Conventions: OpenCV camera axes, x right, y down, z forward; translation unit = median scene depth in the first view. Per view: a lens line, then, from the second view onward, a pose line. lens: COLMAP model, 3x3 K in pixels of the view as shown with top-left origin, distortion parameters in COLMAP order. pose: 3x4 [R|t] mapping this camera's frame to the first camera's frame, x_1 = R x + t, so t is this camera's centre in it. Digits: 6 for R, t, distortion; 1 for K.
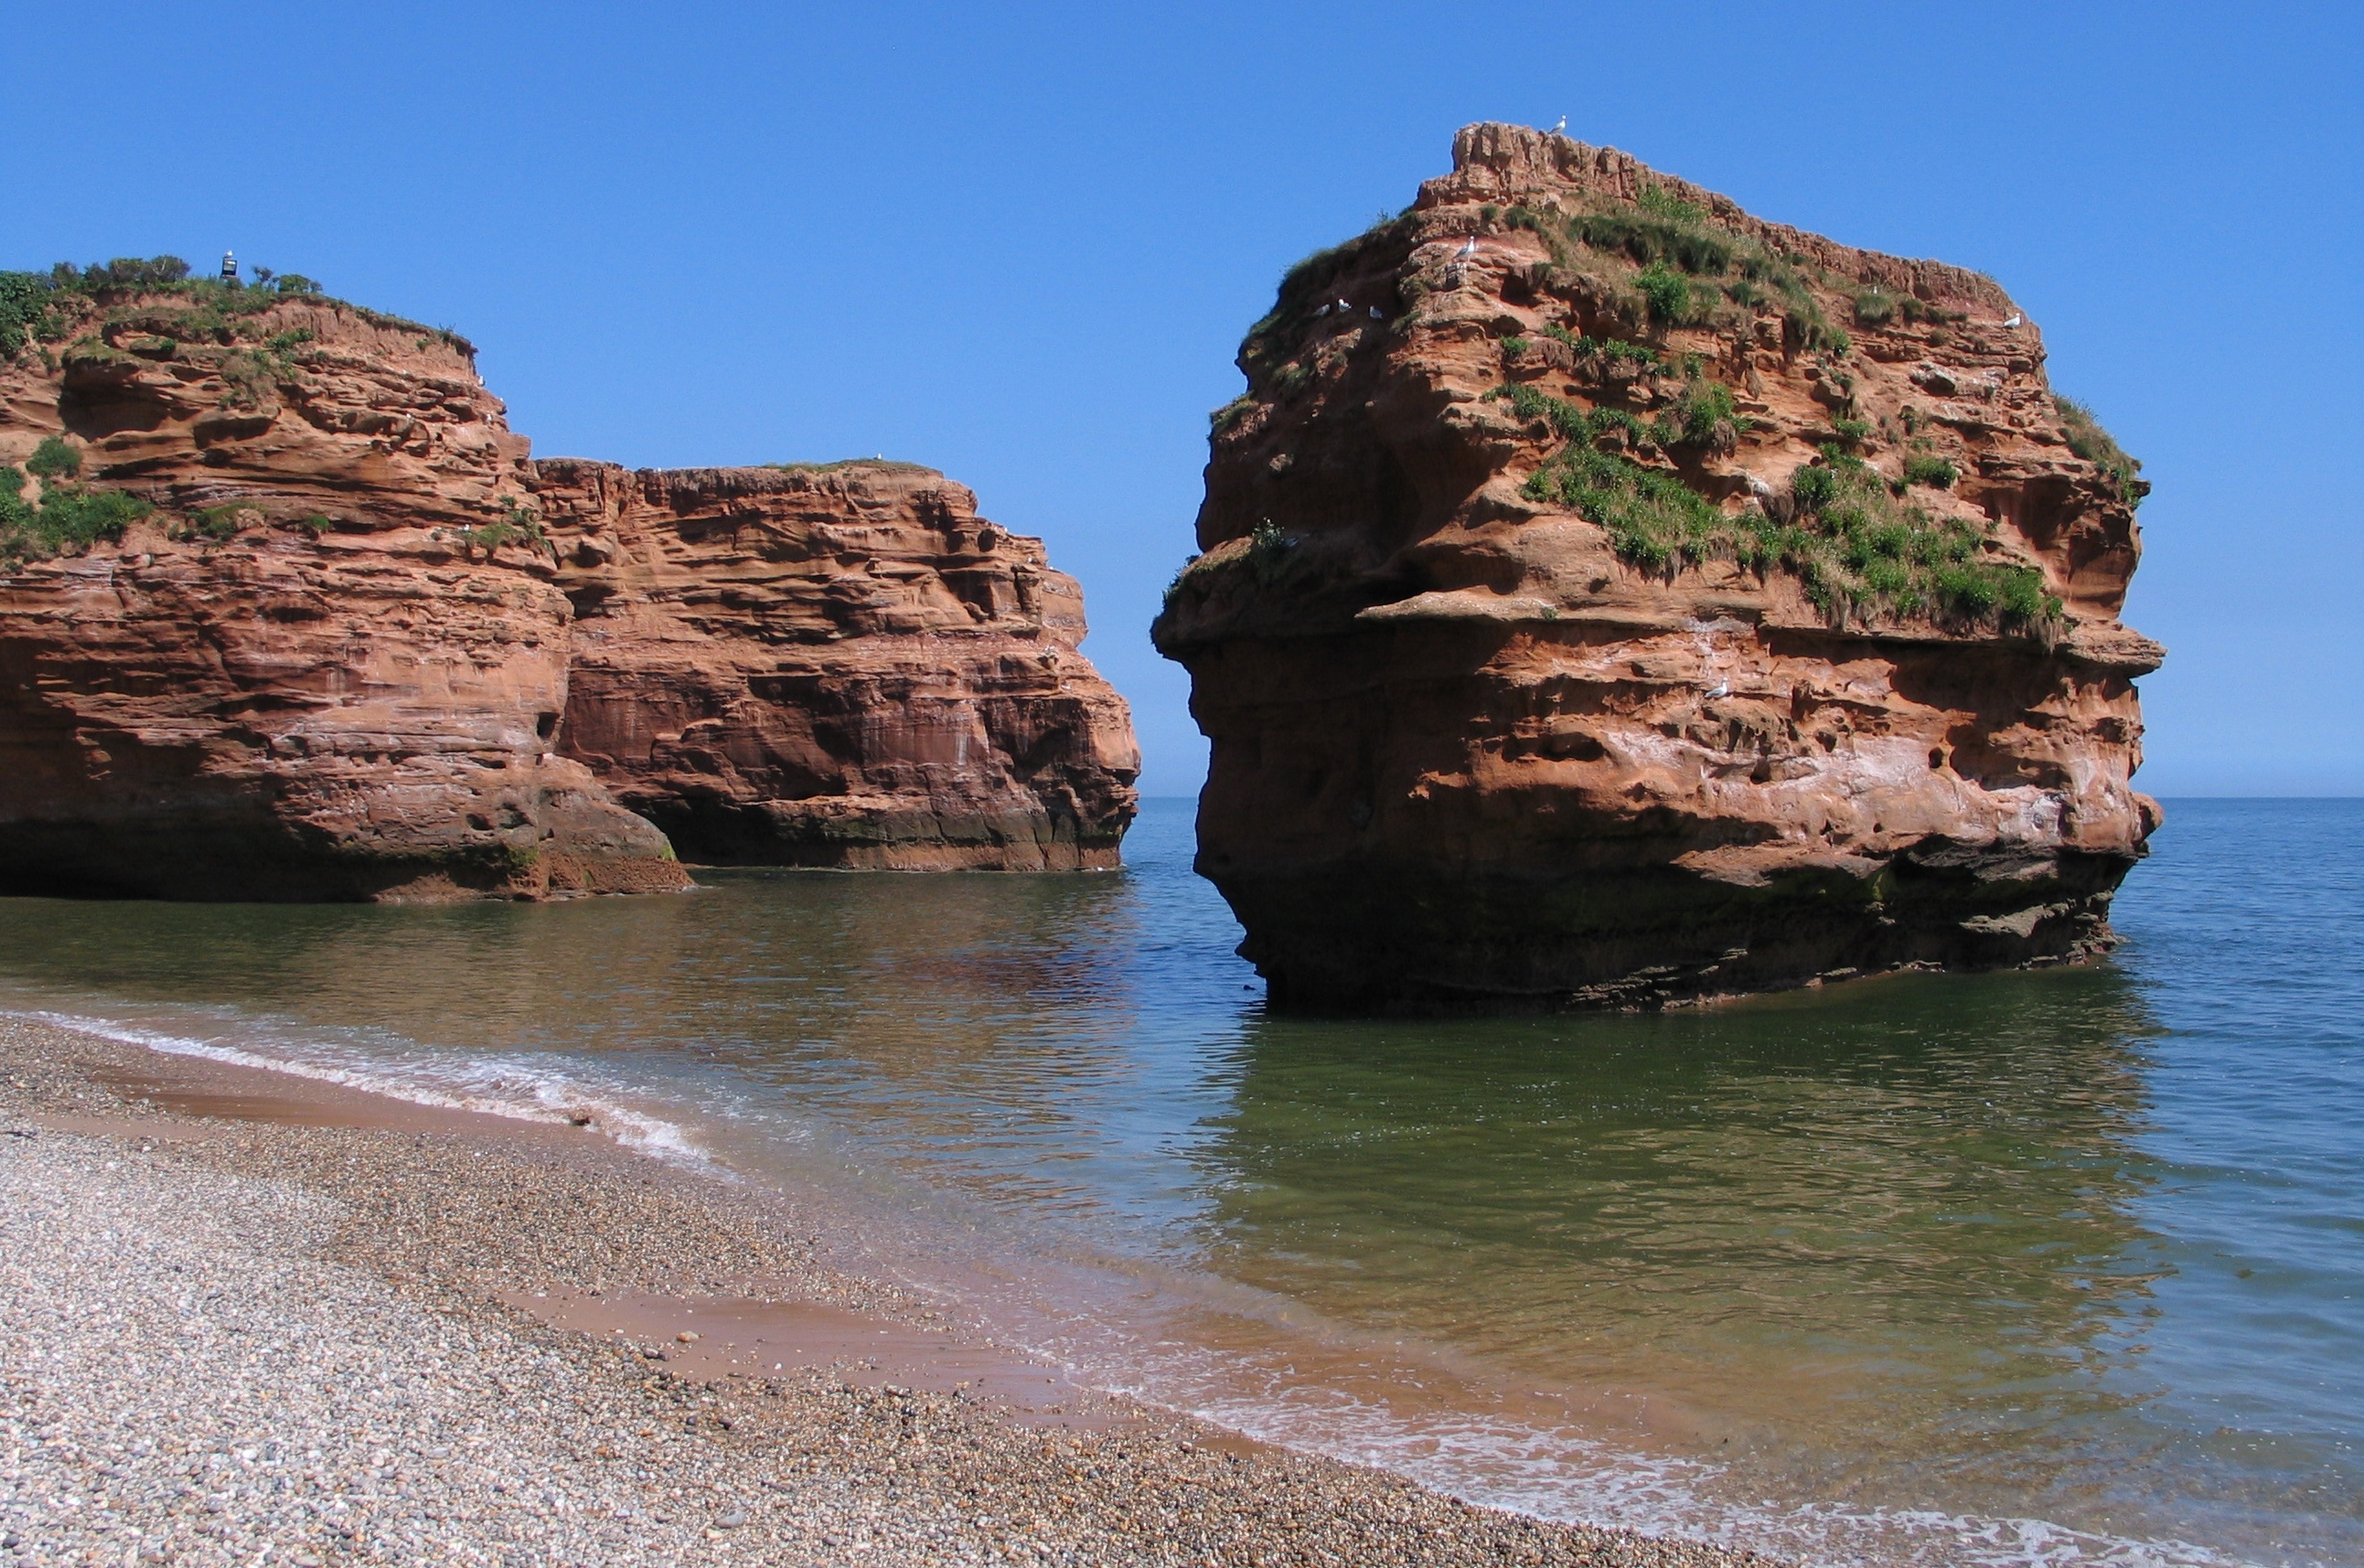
lens RADIAL K [[2455.5, 0, 1182.0], [0, 2455.5, 784.0], [0, 0, 1]] dist [-0.189473, 0.216815]
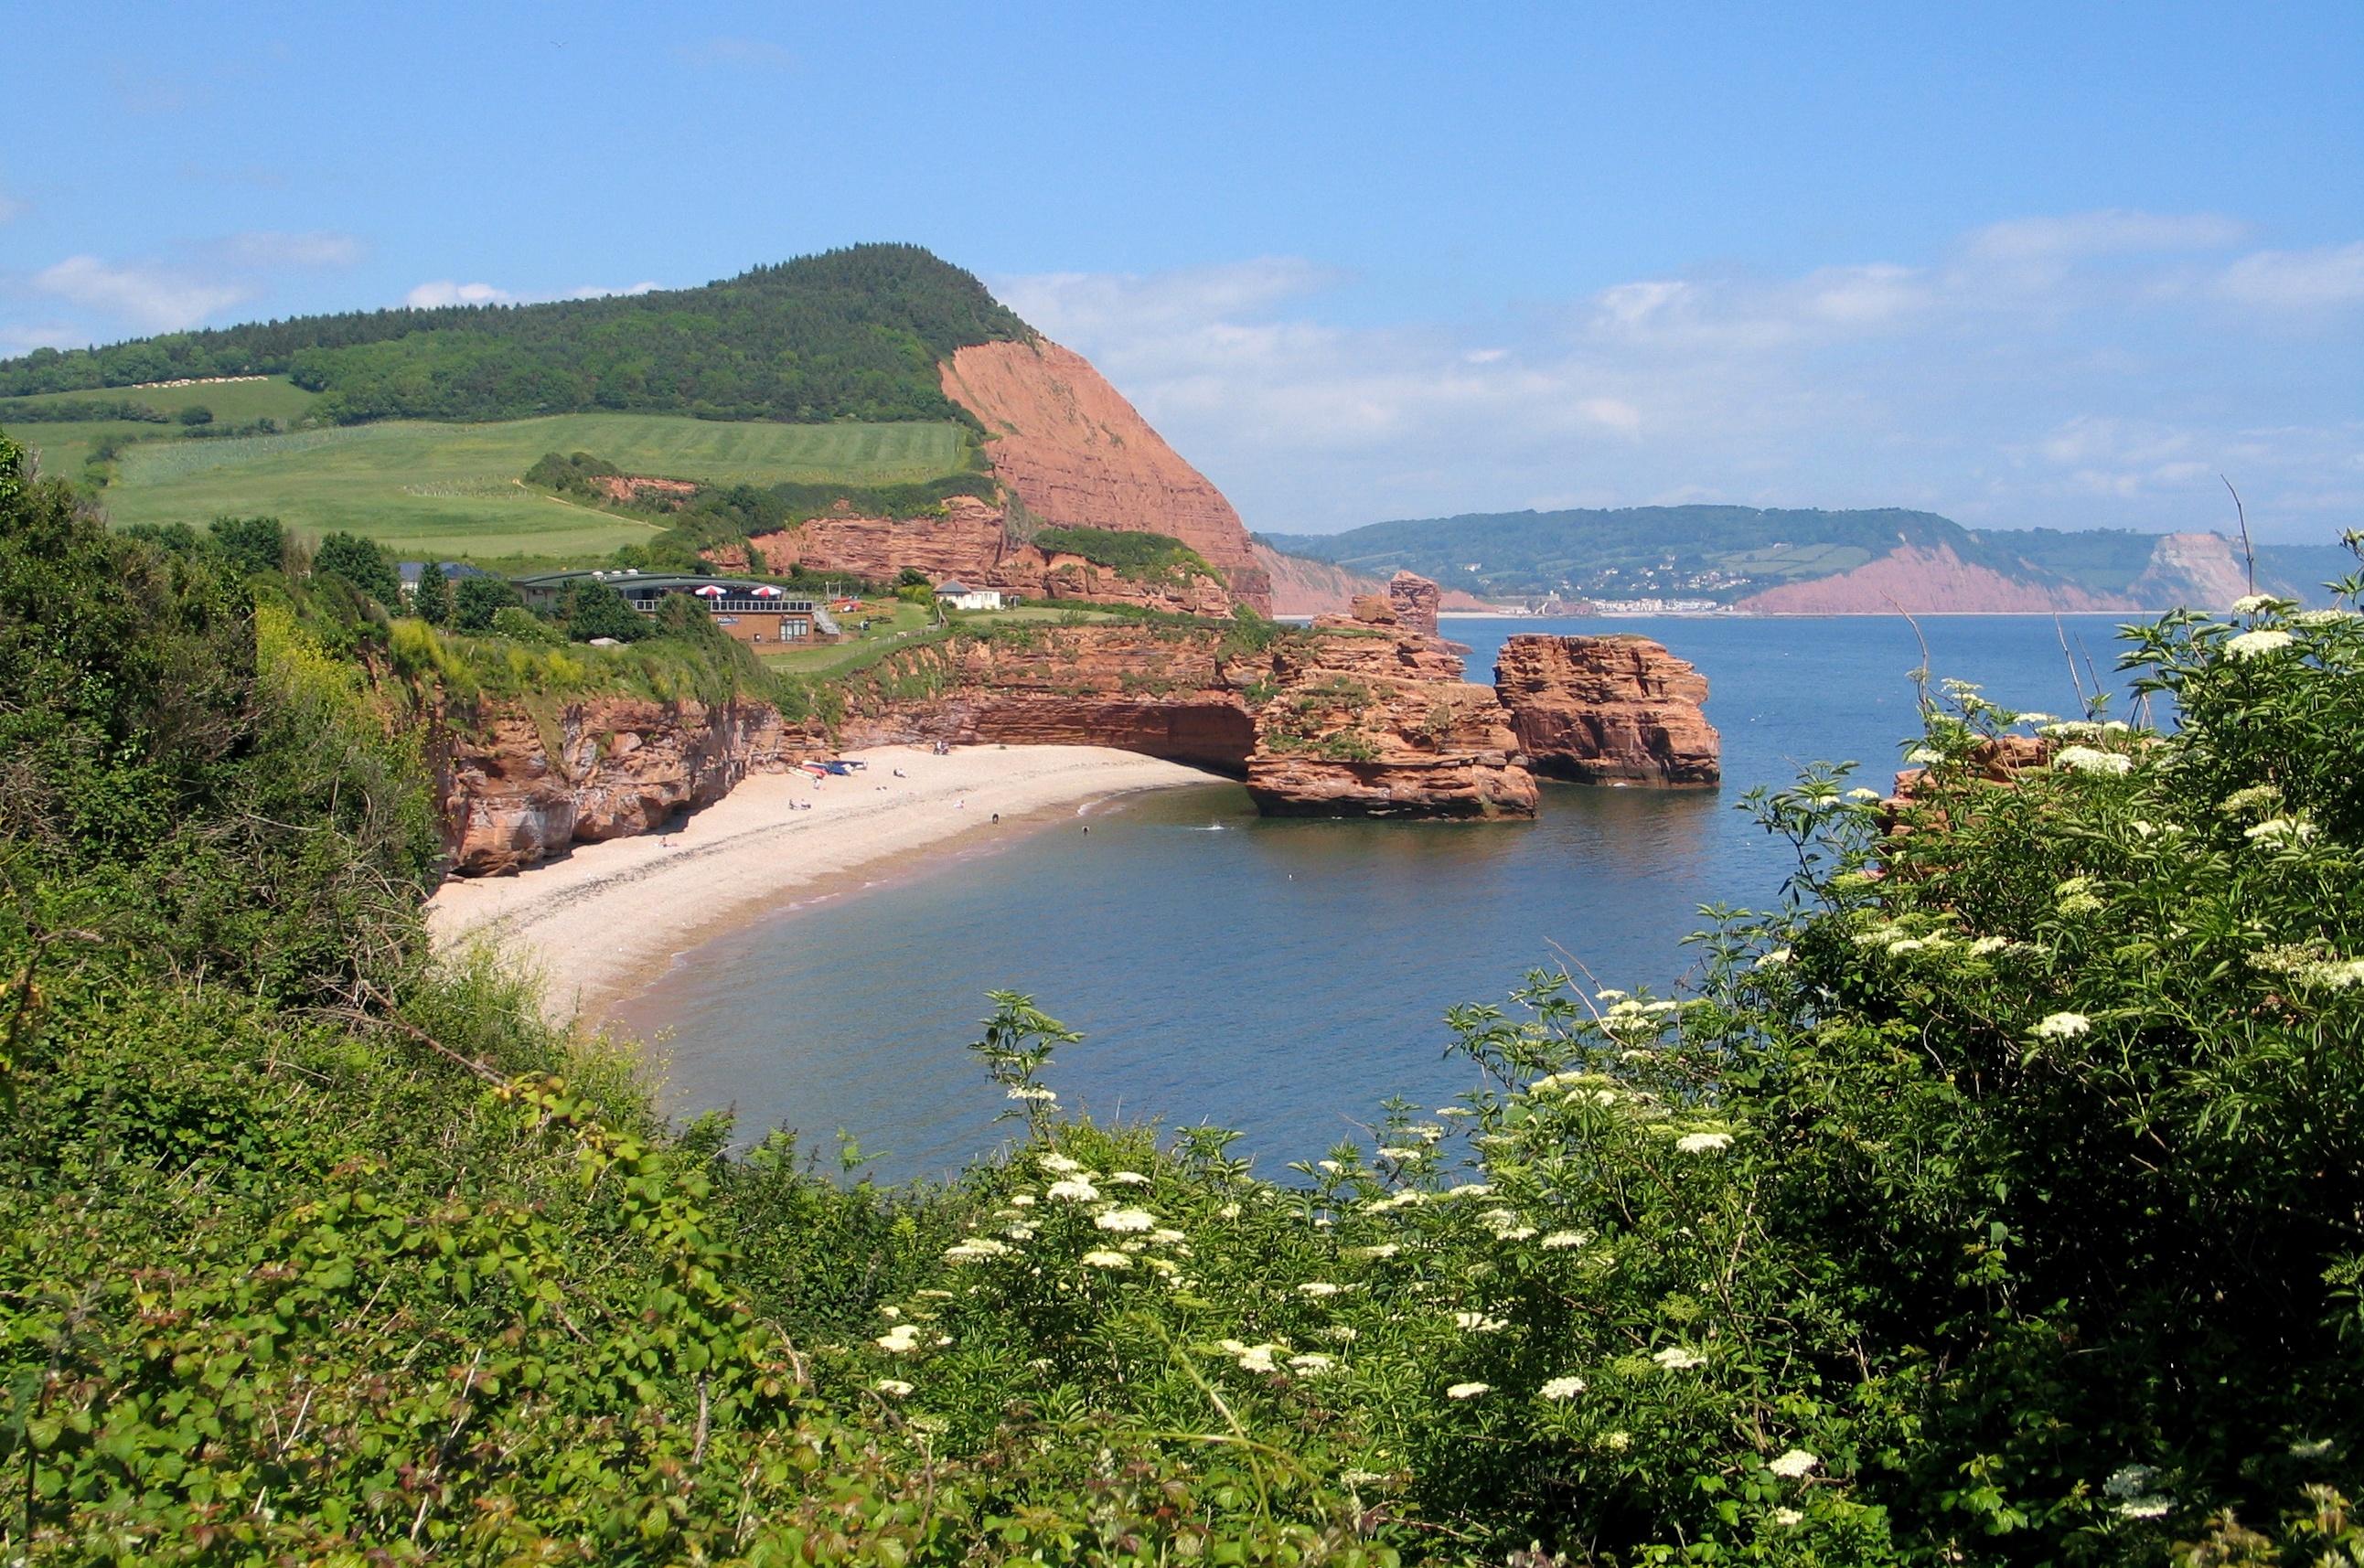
lens RADIAL K [[3068.2, 0, 1182.0], [0, 3068.2, 784.0], [0, 0, 1]] dist [-0.094212, 0.363650]
pose [[0.616035, 0.050110, -0.786124, 3.438192], [-0.001358, 0.998041, 0.062554, -0.274351], [0.787718, -0.037468, 0.614896, -2.261460]]
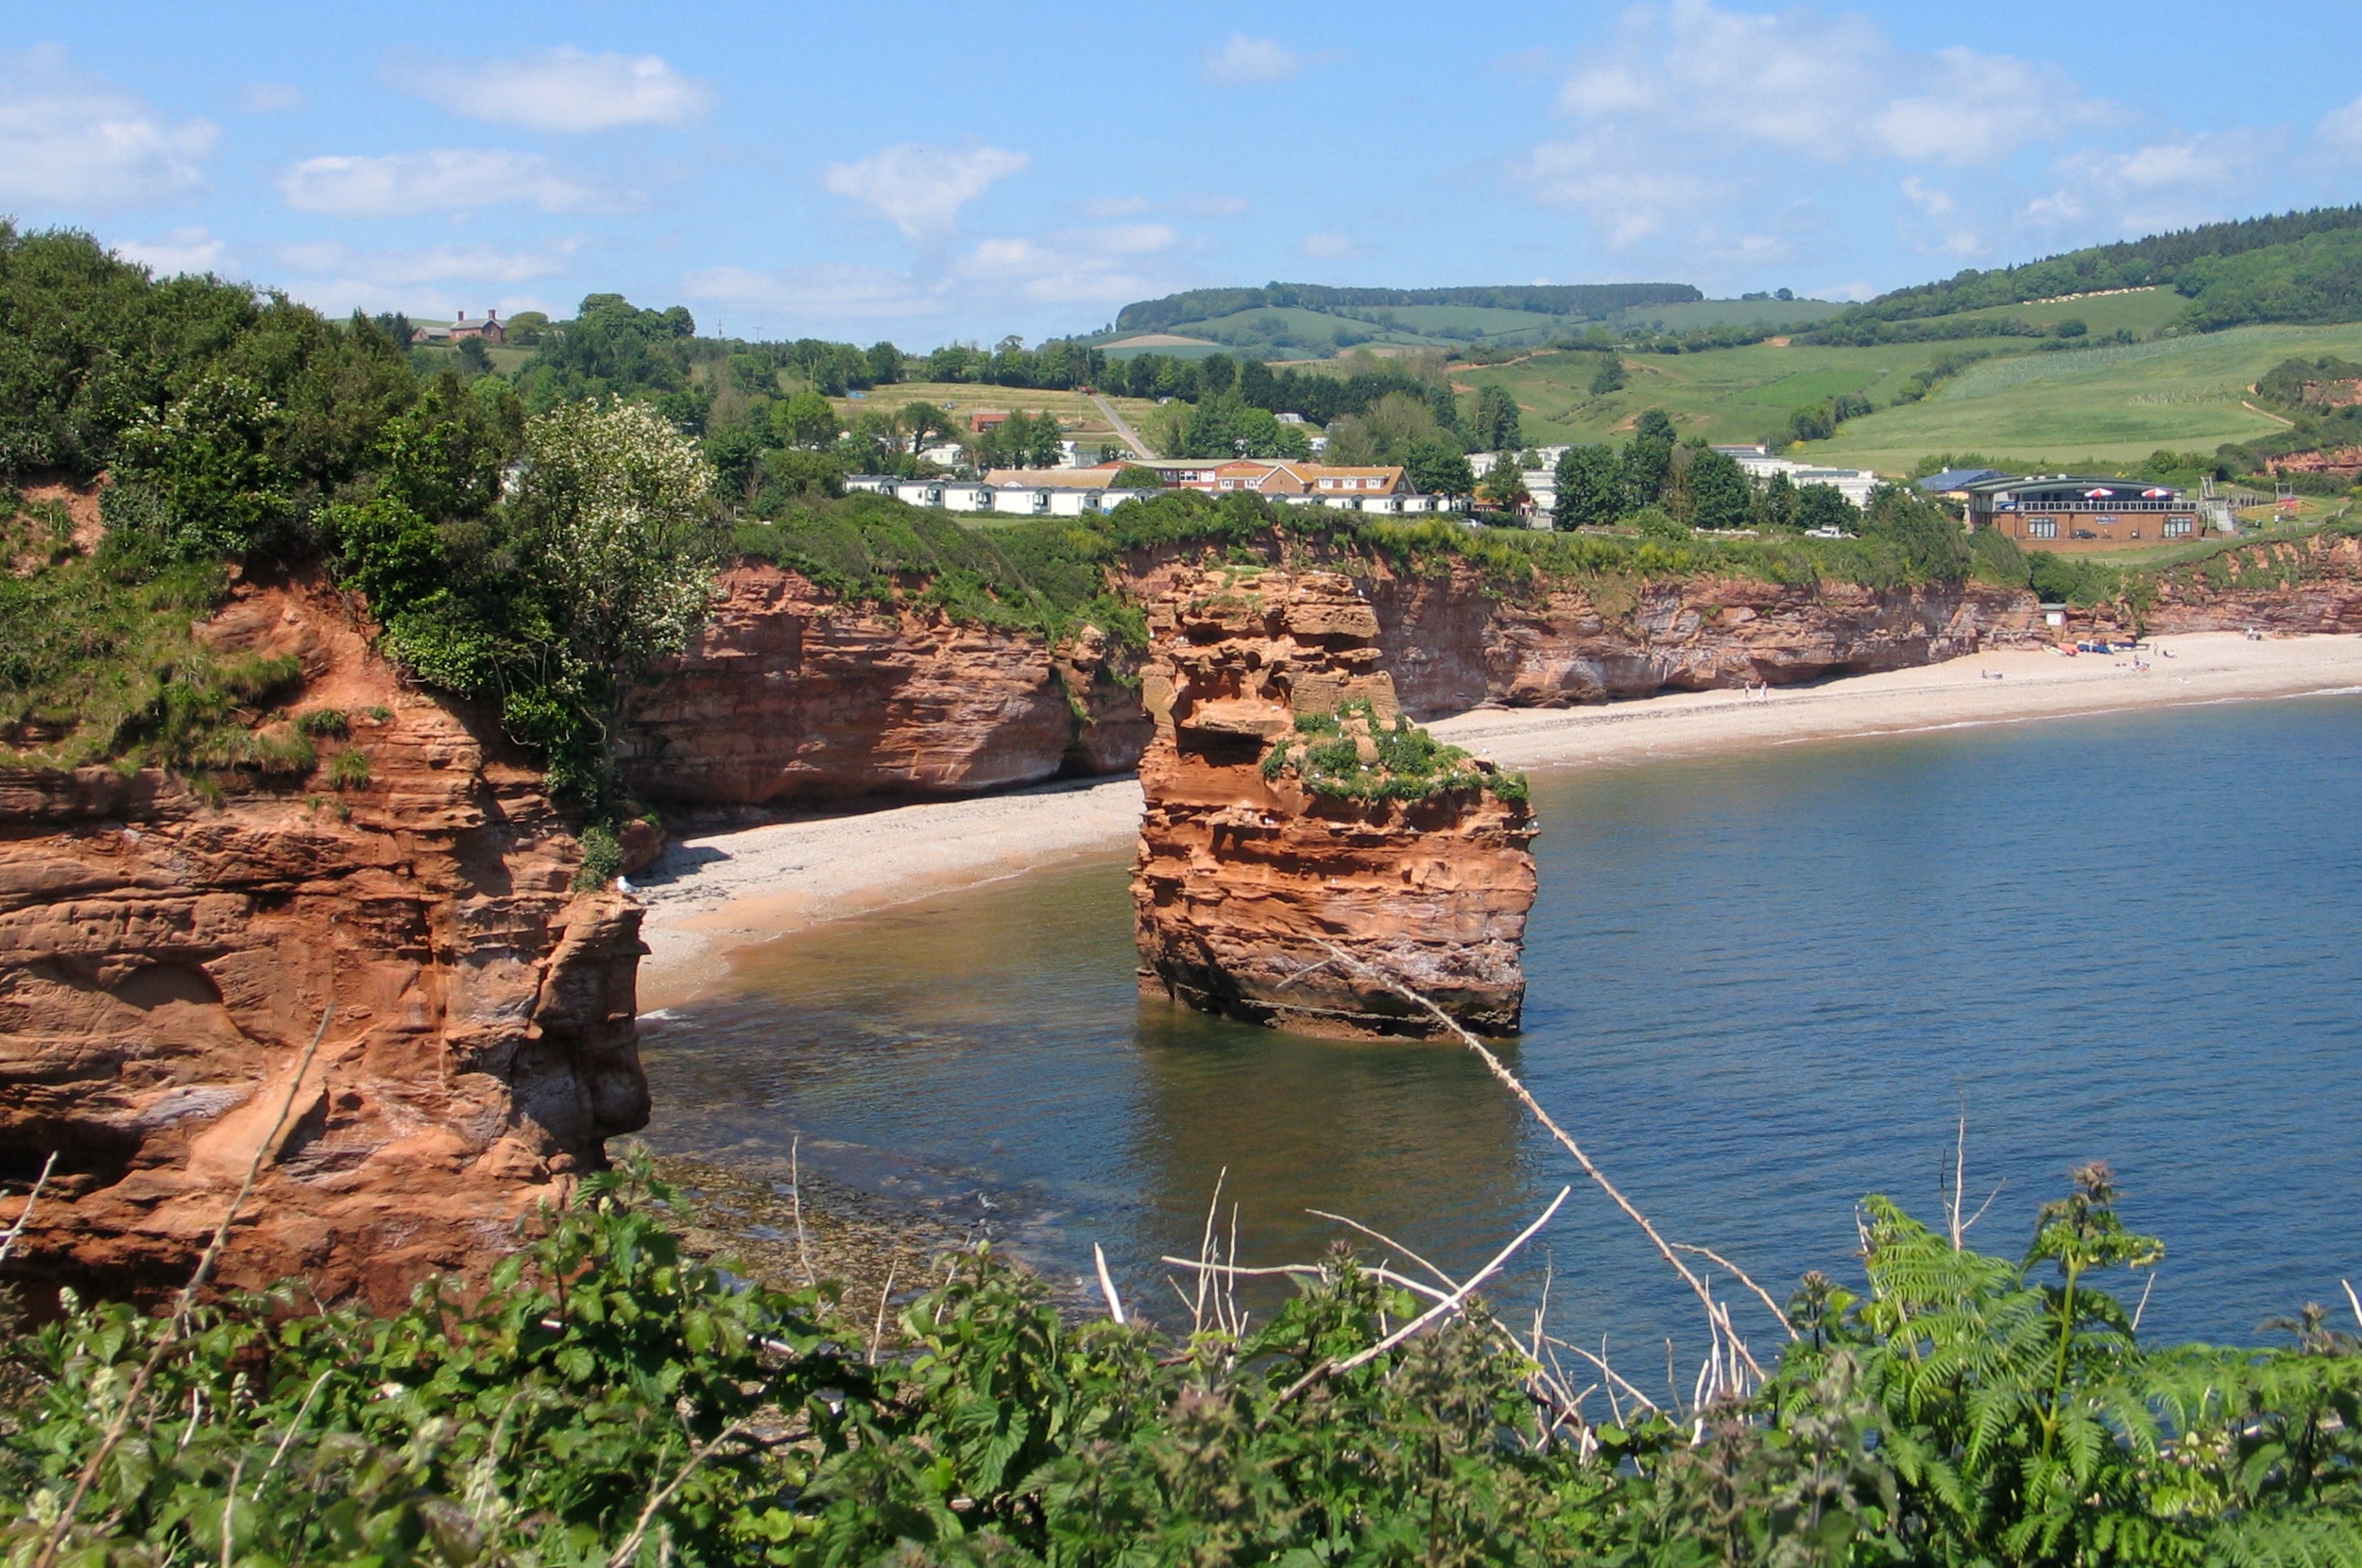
lens RADIAL K [[3139.3, 0, 1181.0], [0, 3139.3, 784.0], [0, 0, 1]] dist [-0.040236, -0.004423]
pose [[-0.007315, 0.088516, -0.996048, 4.806760], [0.011849, 0.996012, 0.088426, -0.270639], [0.999903, -0.011155, -0.008335, -1.436533]]
